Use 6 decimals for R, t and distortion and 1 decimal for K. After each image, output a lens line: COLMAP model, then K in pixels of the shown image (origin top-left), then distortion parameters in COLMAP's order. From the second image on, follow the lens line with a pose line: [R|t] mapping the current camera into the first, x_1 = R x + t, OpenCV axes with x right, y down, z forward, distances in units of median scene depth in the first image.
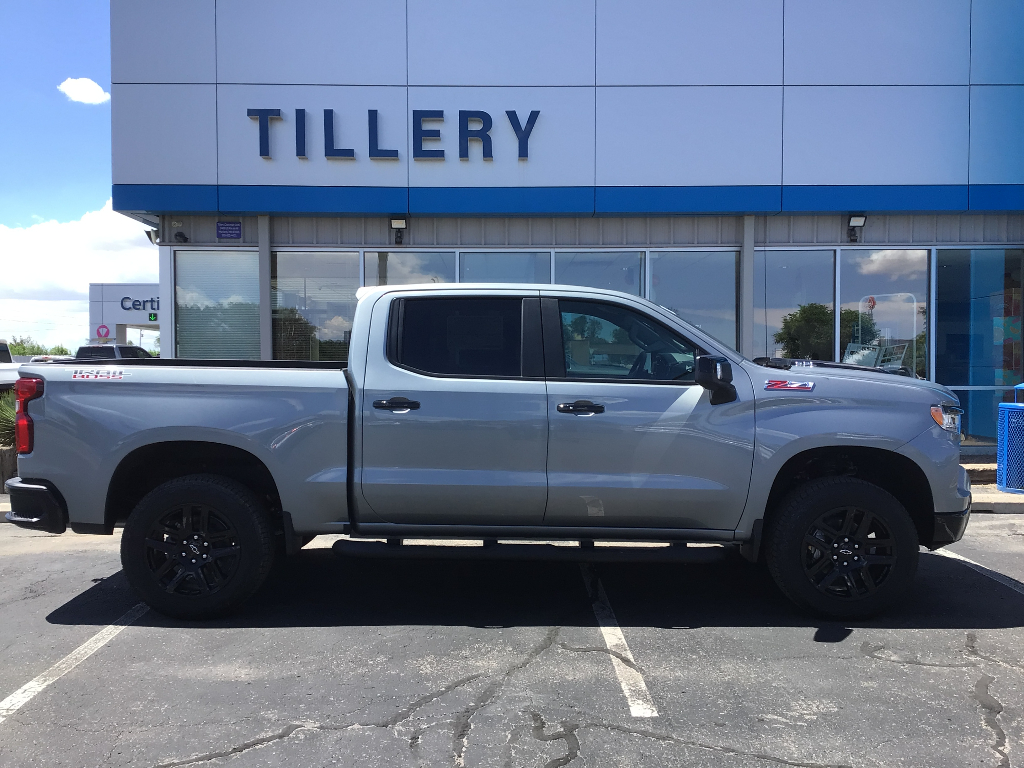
lens RADIAL K [[917.0, 0, 515.6], [0, 917.0, 384.5], [0, 0, 1]] dist [0.092142, -0.159019]
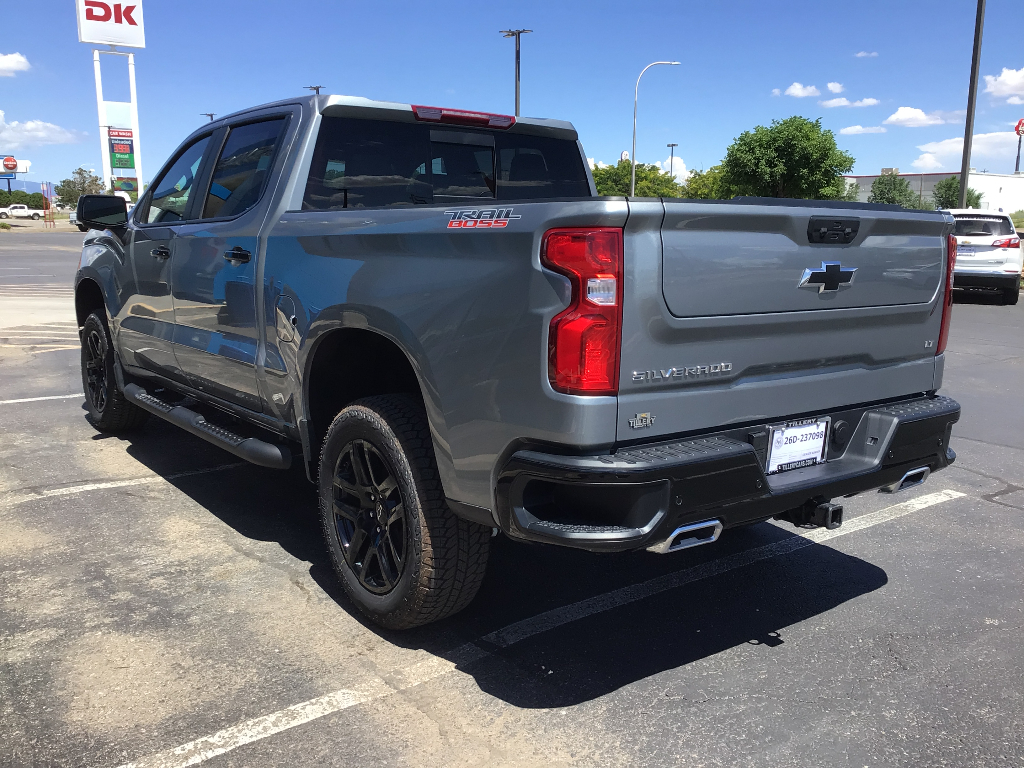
lens RADIAL K [[913.6, 0, 512.0], [0, 913.6, 384.0], [0, 0, 1]] dist [0.064049, -0.108156]
pose [[-0.601304, -0.142183, 0.786268, -0.902549], [0.020297, 0.981005, 0.192920, -0.036667], [-0.798762, 0.131962, -0.586996, 1.693674]]
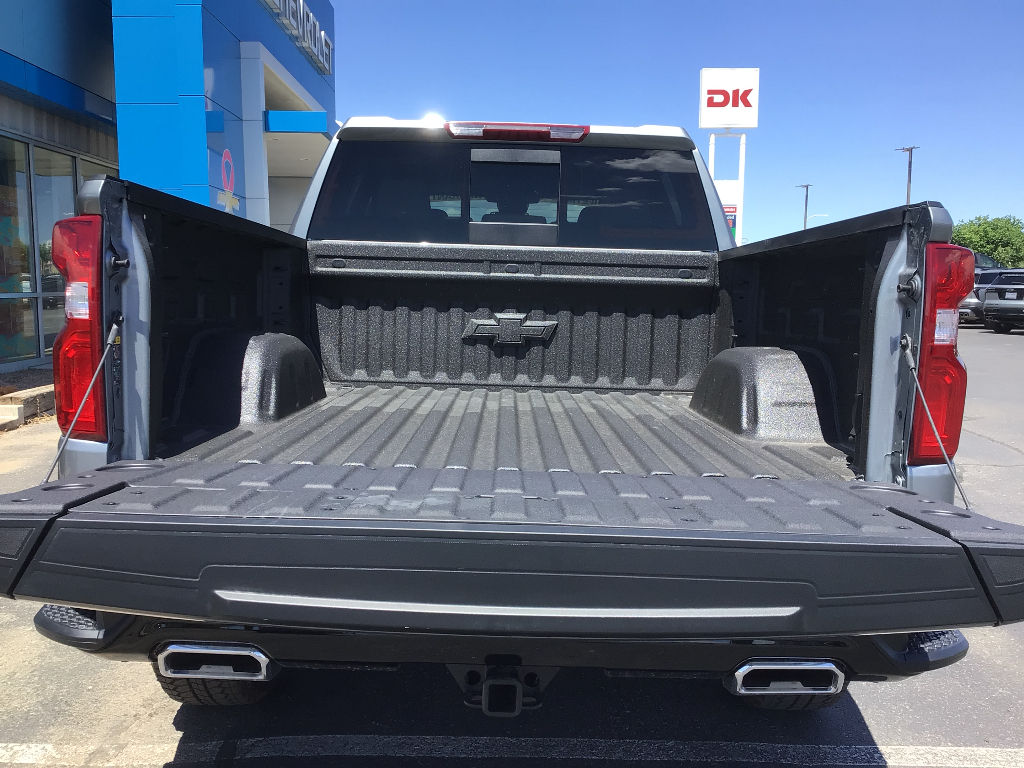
lens RADIAL K [[917.0, 0, 515.6], [0, 917.0, 384.5], [0, 0, 1]] dist [0.092142, -0.159019]
pose [[-0.010357, -0.105436, 0.994372, -0.916163], [0.016565, 0.994271, 0.105598, 0.005043], [-0.999809, 0.017566, -0.008551, 1.216127]]
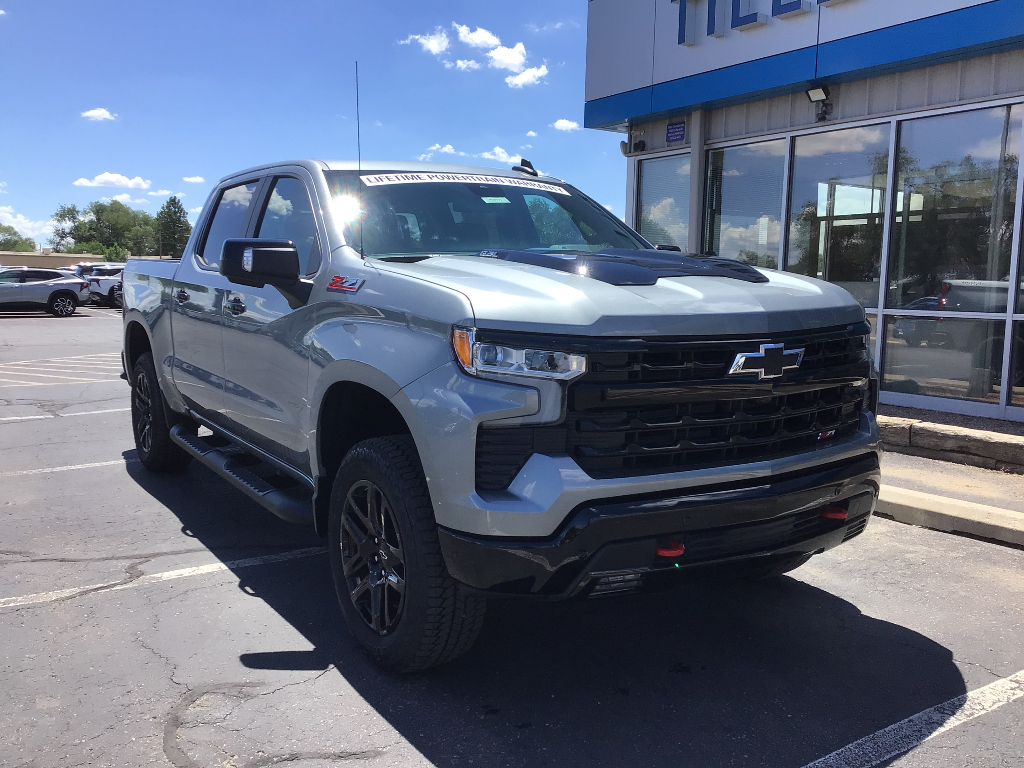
lens RADIAL K [[917.0, 0, 515.6], [0, 917.0, 384.5], [0, 0, 1]] dist [0.092142, -0.159019]
pose [[0.538522, 0.102291, -0.836379, 0.935042], [-0.035382, 0.994474, 0.098845, 0.005757], [0.841868, -0.023638, 0.539165, 0.772438]]
